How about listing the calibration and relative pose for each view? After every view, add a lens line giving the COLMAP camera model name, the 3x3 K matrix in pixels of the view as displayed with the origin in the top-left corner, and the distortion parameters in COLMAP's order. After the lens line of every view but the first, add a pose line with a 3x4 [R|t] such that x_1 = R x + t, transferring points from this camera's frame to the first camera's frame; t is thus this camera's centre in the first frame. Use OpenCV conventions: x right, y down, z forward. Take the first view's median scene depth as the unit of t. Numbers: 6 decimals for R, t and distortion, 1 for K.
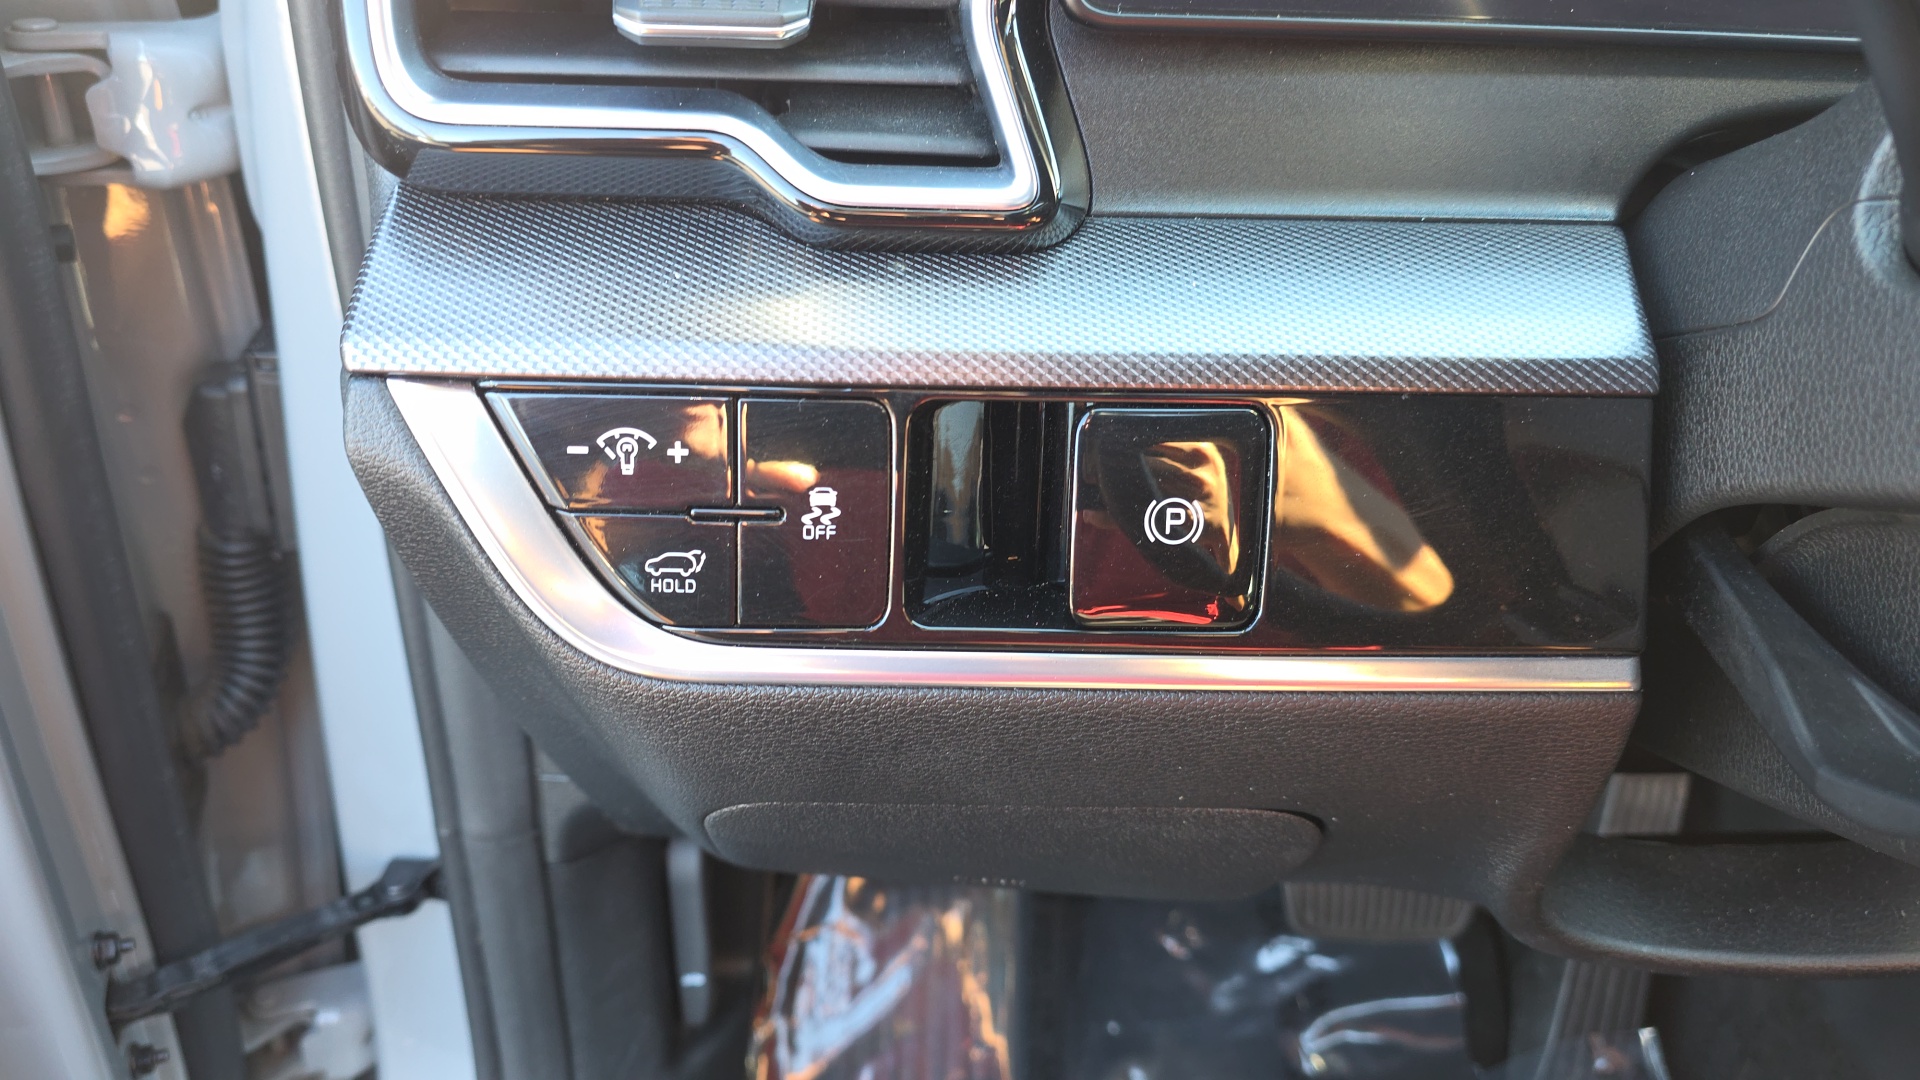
lens RADIAL K [[1348.0, 0, 958.5], [0, 1348.0, 519.8], [0, 0, 1]] dist [0.008825, -0.014538]
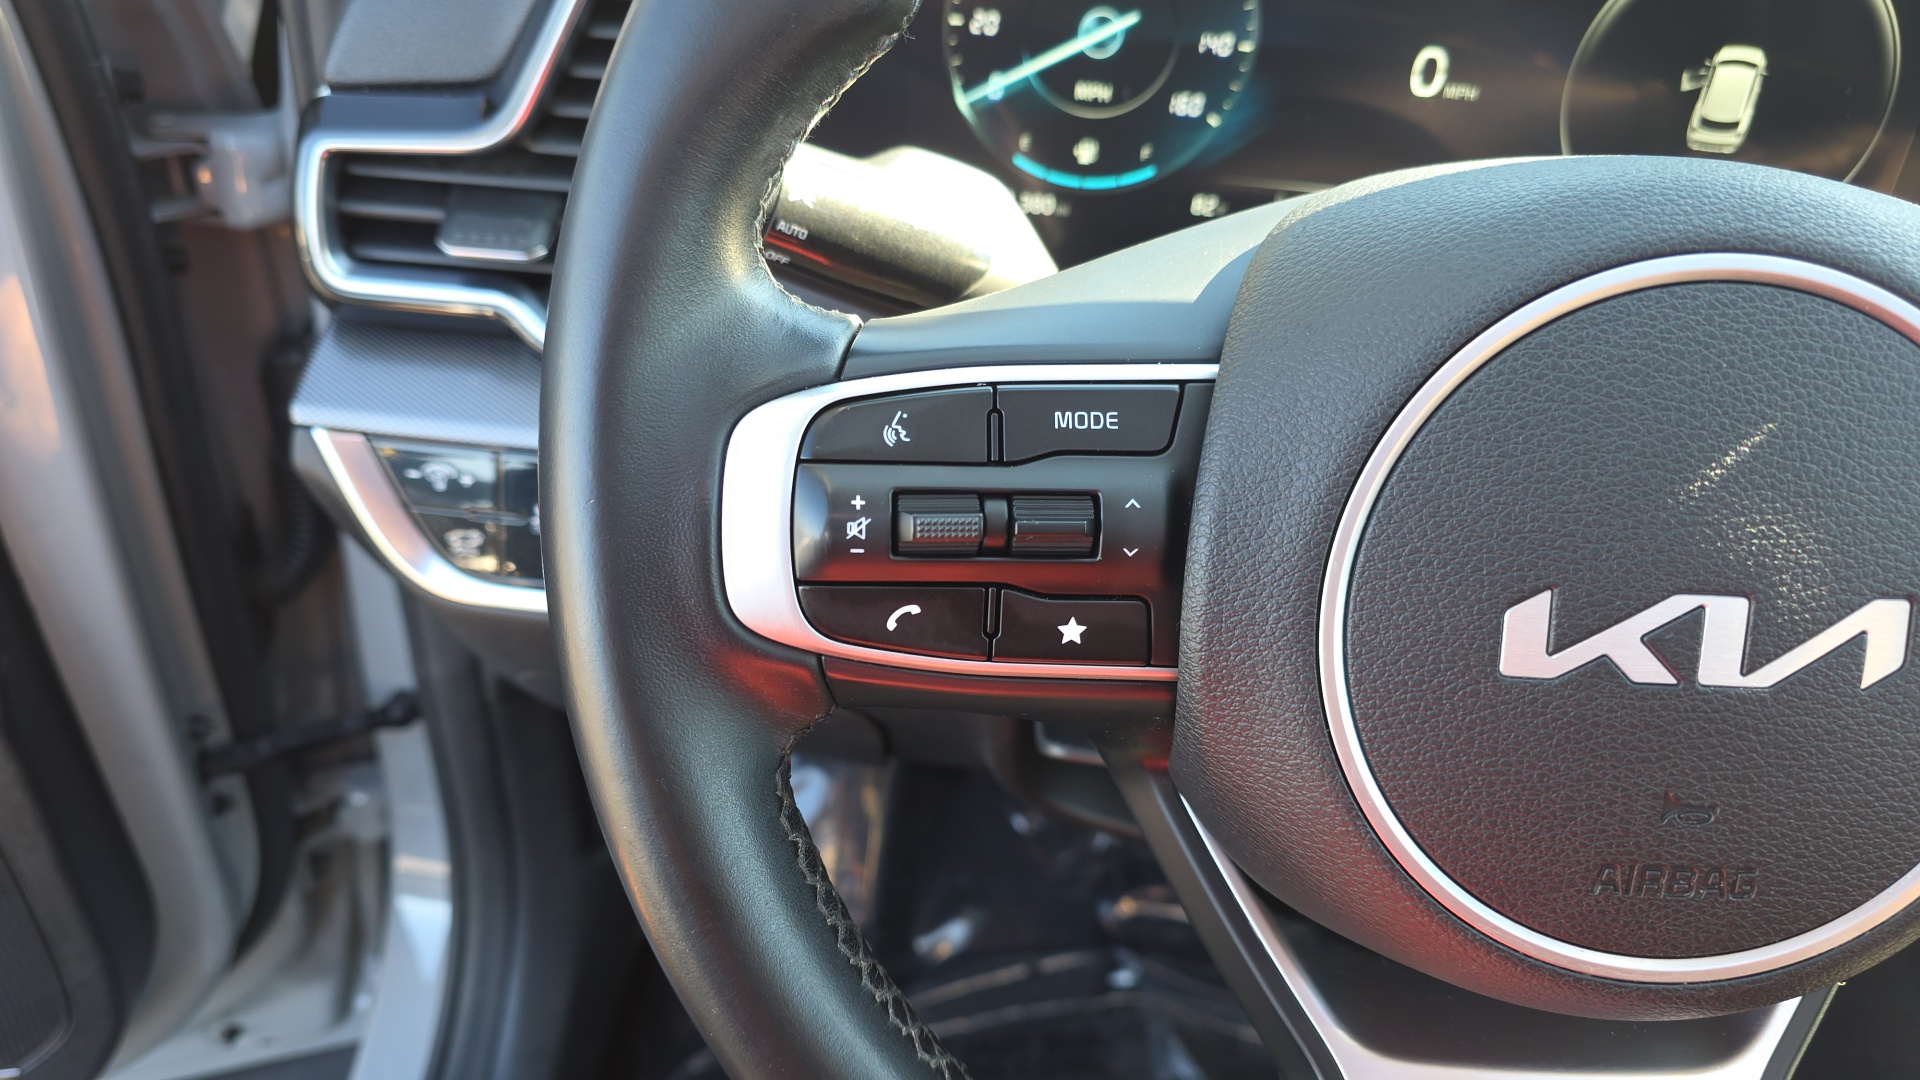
lens RADIAL K [[1348.0, 0, 939.4], [0, 1348.0, 558.2], [0, 0, 1]] dist [0.008825, -0.014538]
pose [[0.991008, 0.095567, -0.093646, 0.278076], [-0.085642, 0.990798, 0.104811, -0.086801], [0.102801, -0.095849, 0.990073, -0.347087]]
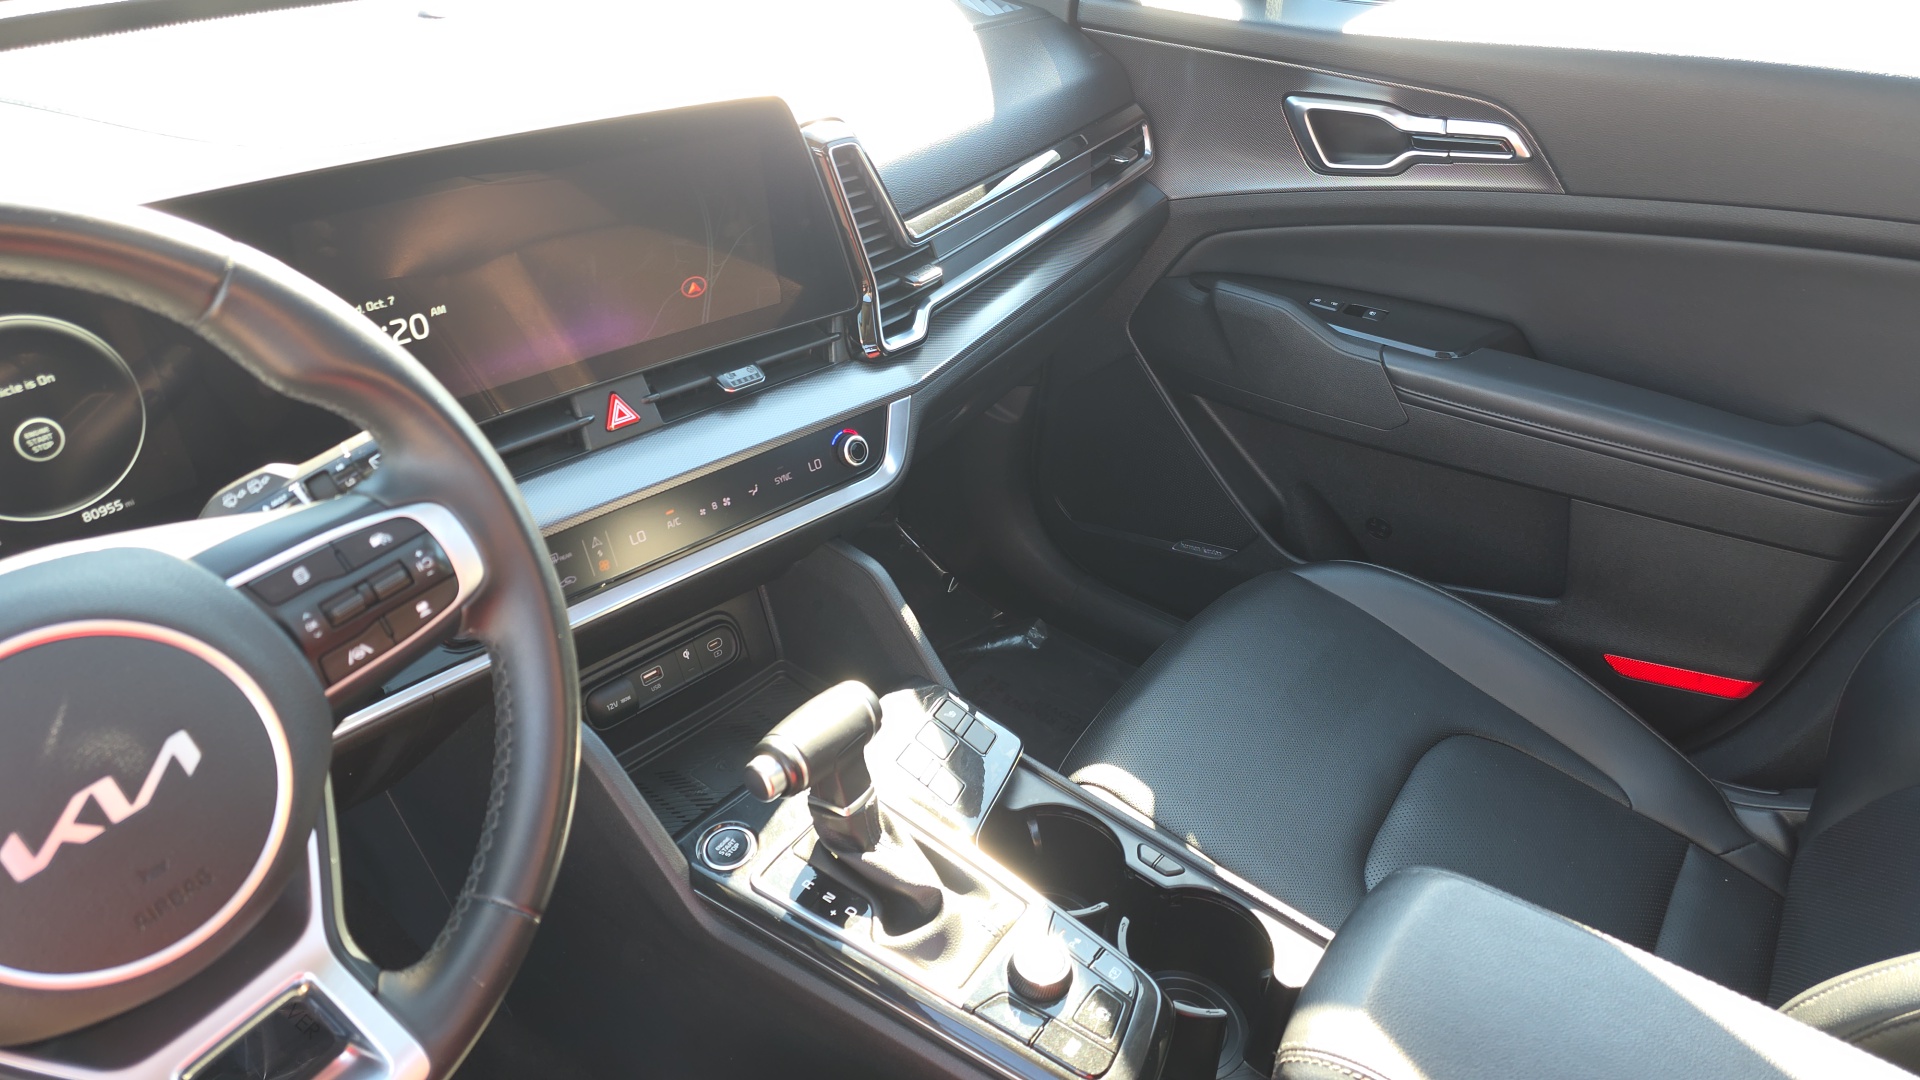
lens RADIAL K [[1293.1, 0, 946.8], [0, 1293.1, 556.0], [0, 0, 1]] dist [0.057805, -0.057812]
pose [[0.629174, -0.441837, 0.639469, 0.342859], [0.374182, 0.893287, 0.249052, -0.182614], [-0.681269, 0.082580, 0.727360, -0.877724]]
